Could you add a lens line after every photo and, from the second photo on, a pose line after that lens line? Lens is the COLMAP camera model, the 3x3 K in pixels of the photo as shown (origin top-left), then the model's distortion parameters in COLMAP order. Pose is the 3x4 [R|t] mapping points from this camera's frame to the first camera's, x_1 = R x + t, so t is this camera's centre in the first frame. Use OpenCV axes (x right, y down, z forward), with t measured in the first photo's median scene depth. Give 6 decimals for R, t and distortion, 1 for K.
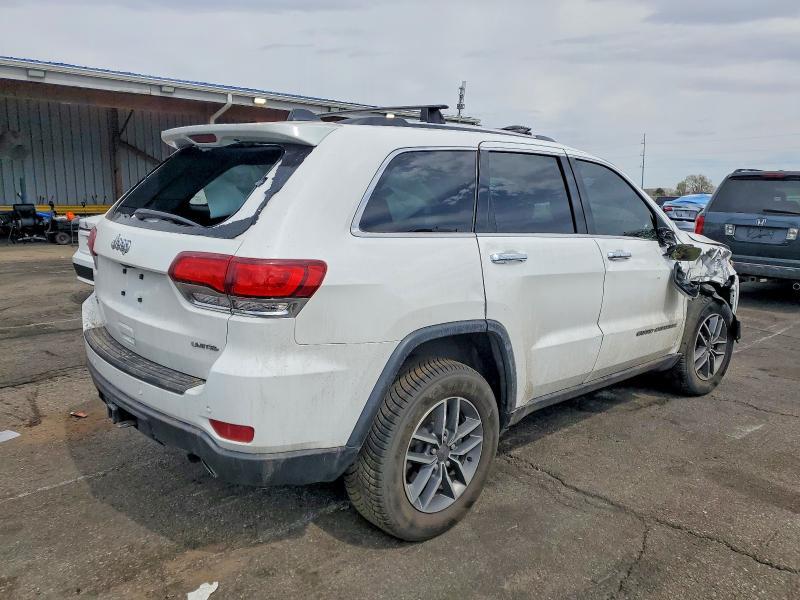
lens RADIAL K [[646.2, 0, 398.7], [0, 646.2, 315.5], [0, 0, 1]] dist [0.005414, -0.001177]
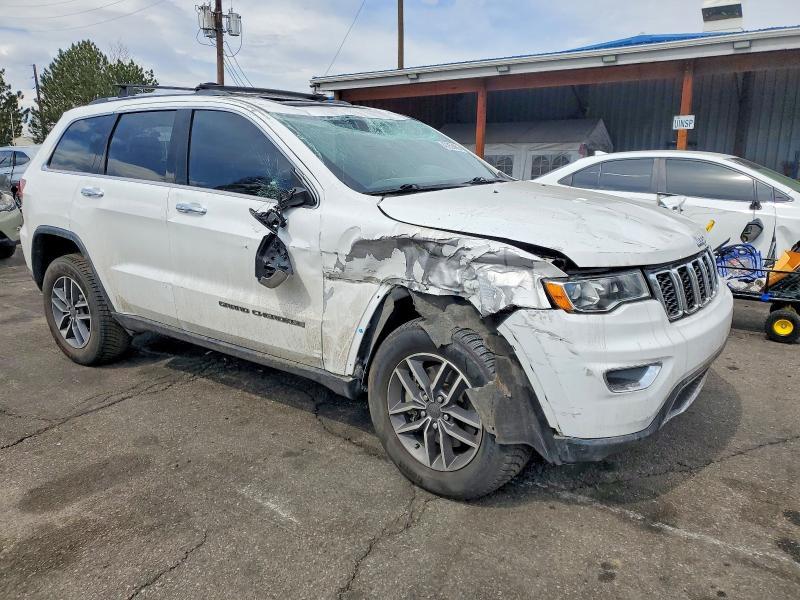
lens RADIAL K [[655.1, 0, 400.0], [0, 655.1, 300.0], [0, 0, 1]] dist [0.050173, 0.001822]
pose [[0.146000, 0.192037, -0.970467, 1.048872], [-0.192601, 0.967725, 0.162519, -0.140233], [0.970355, 0.163185, 0.178275, 0.877478]]
